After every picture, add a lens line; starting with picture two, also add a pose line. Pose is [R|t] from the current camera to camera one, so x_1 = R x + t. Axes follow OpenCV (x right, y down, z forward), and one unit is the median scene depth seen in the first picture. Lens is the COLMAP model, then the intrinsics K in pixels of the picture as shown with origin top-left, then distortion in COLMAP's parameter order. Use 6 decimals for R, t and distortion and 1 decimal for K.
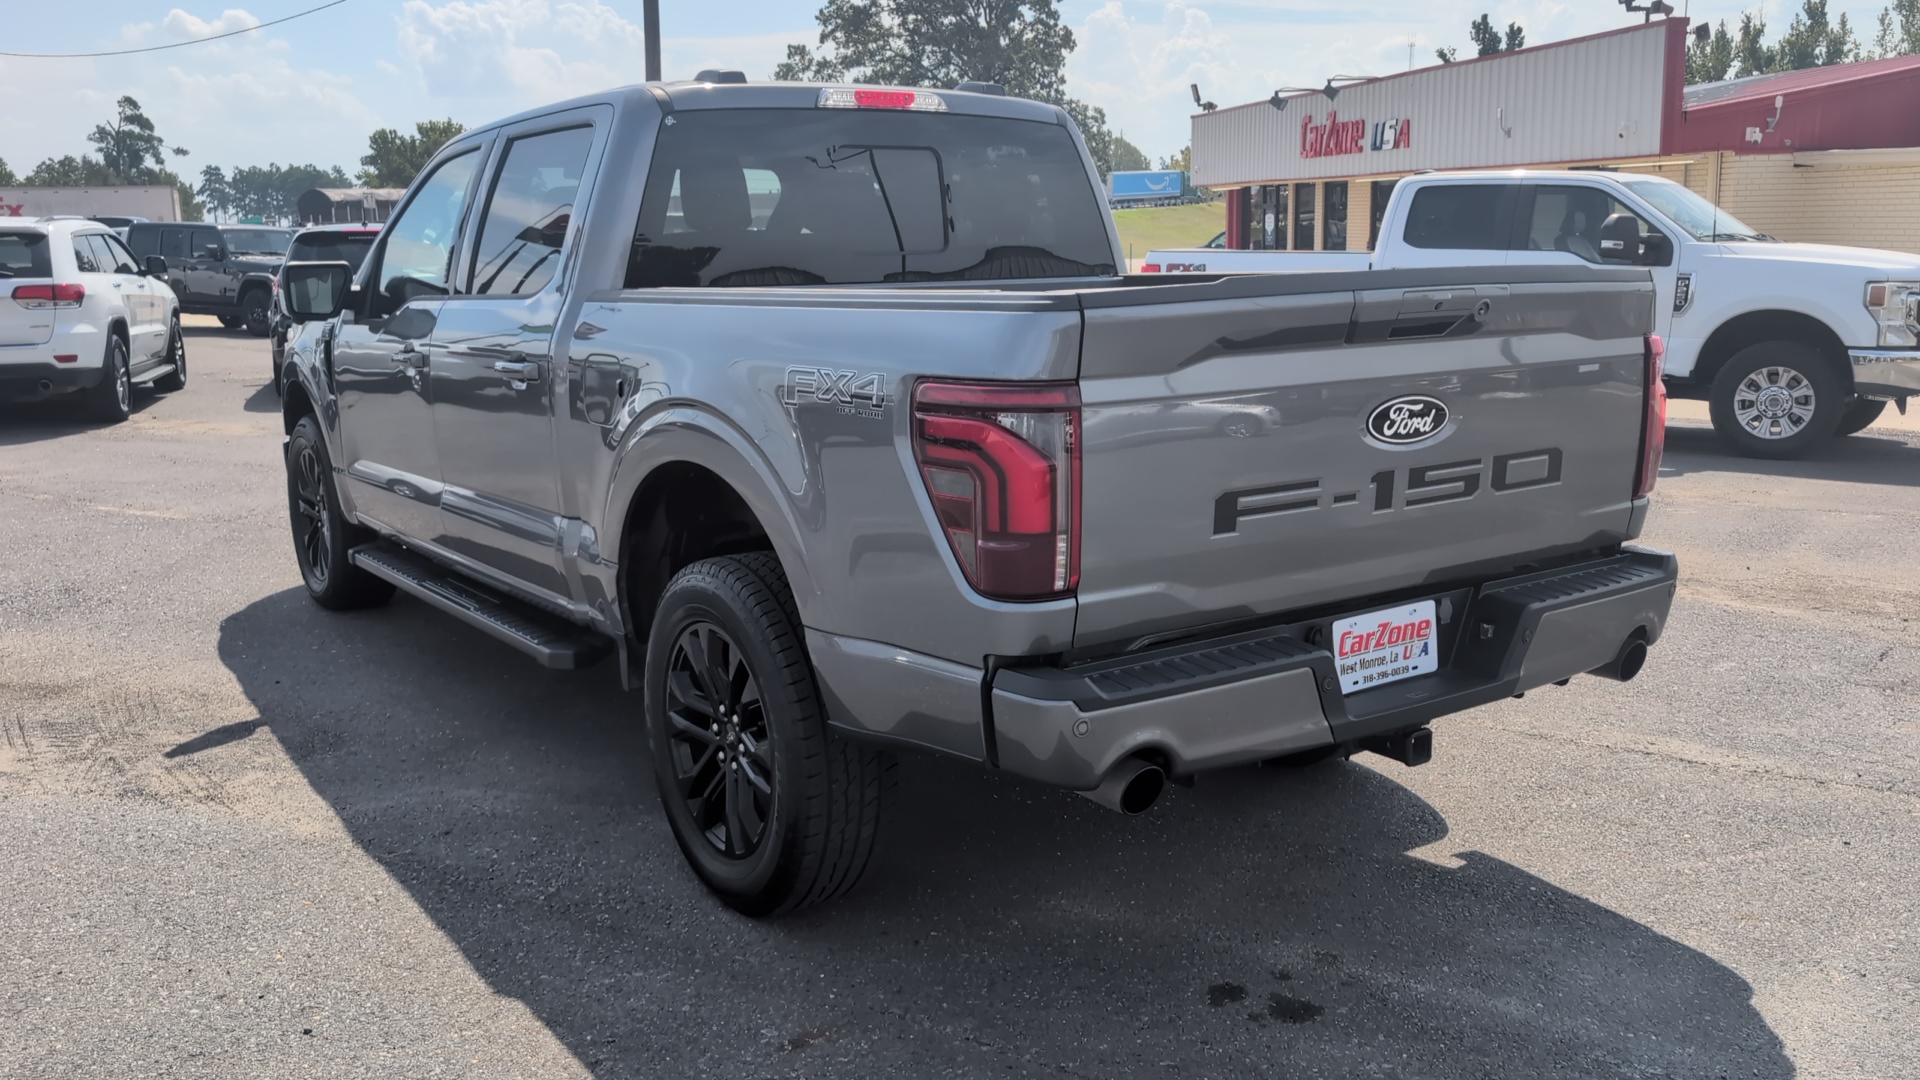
lens RADIAL K [[1619.2, 0, 956.4], [0, 1619.2, 533.3], [0, 0, 1]] dist [0.037203, -0.054305]
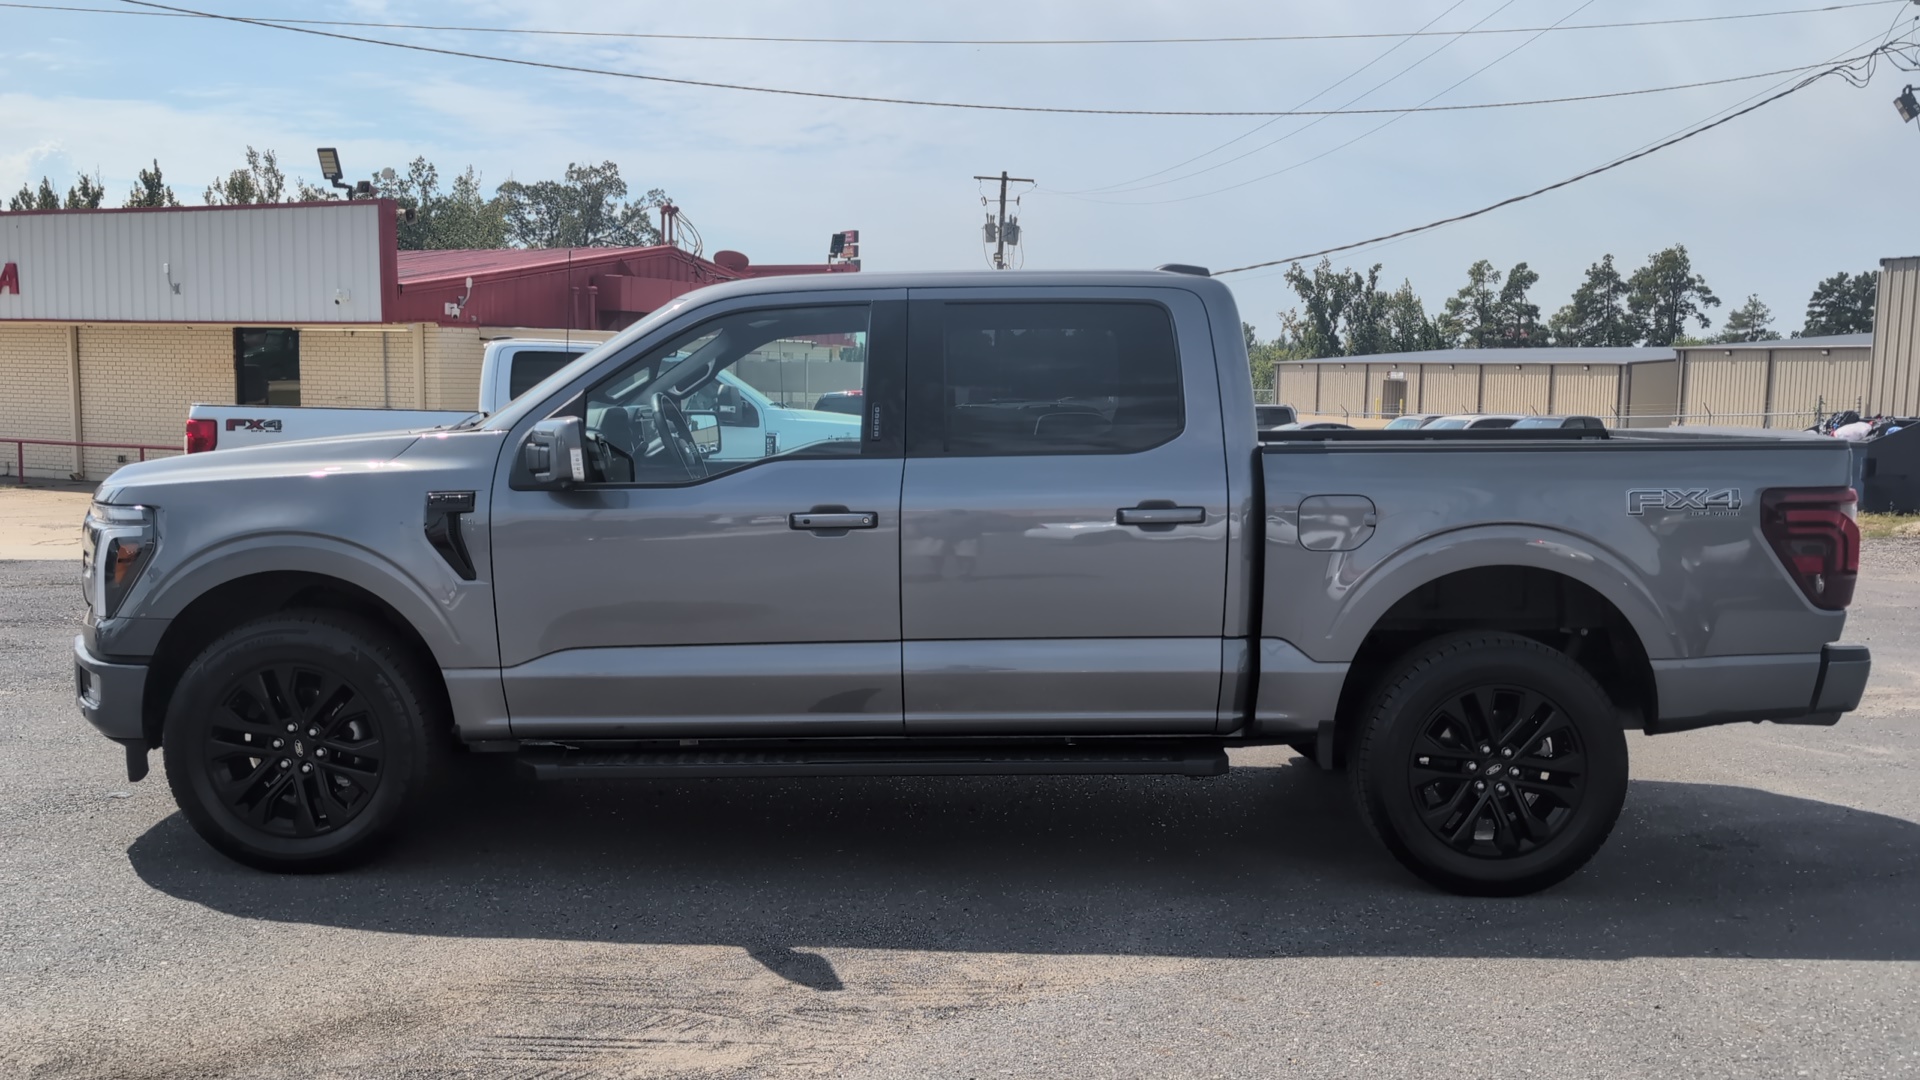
lens RADIAL K [[1619.2, 0, 973.3], [0, 1619.2, 539.8], [0, 0, 1]] dist [0.037203, -0.054305]
pose [[0.562090, -0.055286, 0.825226, -1.592663], [0.131065, 0.991110, -0.022873, -0.095349], [-0.816625, 0.121015, 0.564339, 0.605054]]
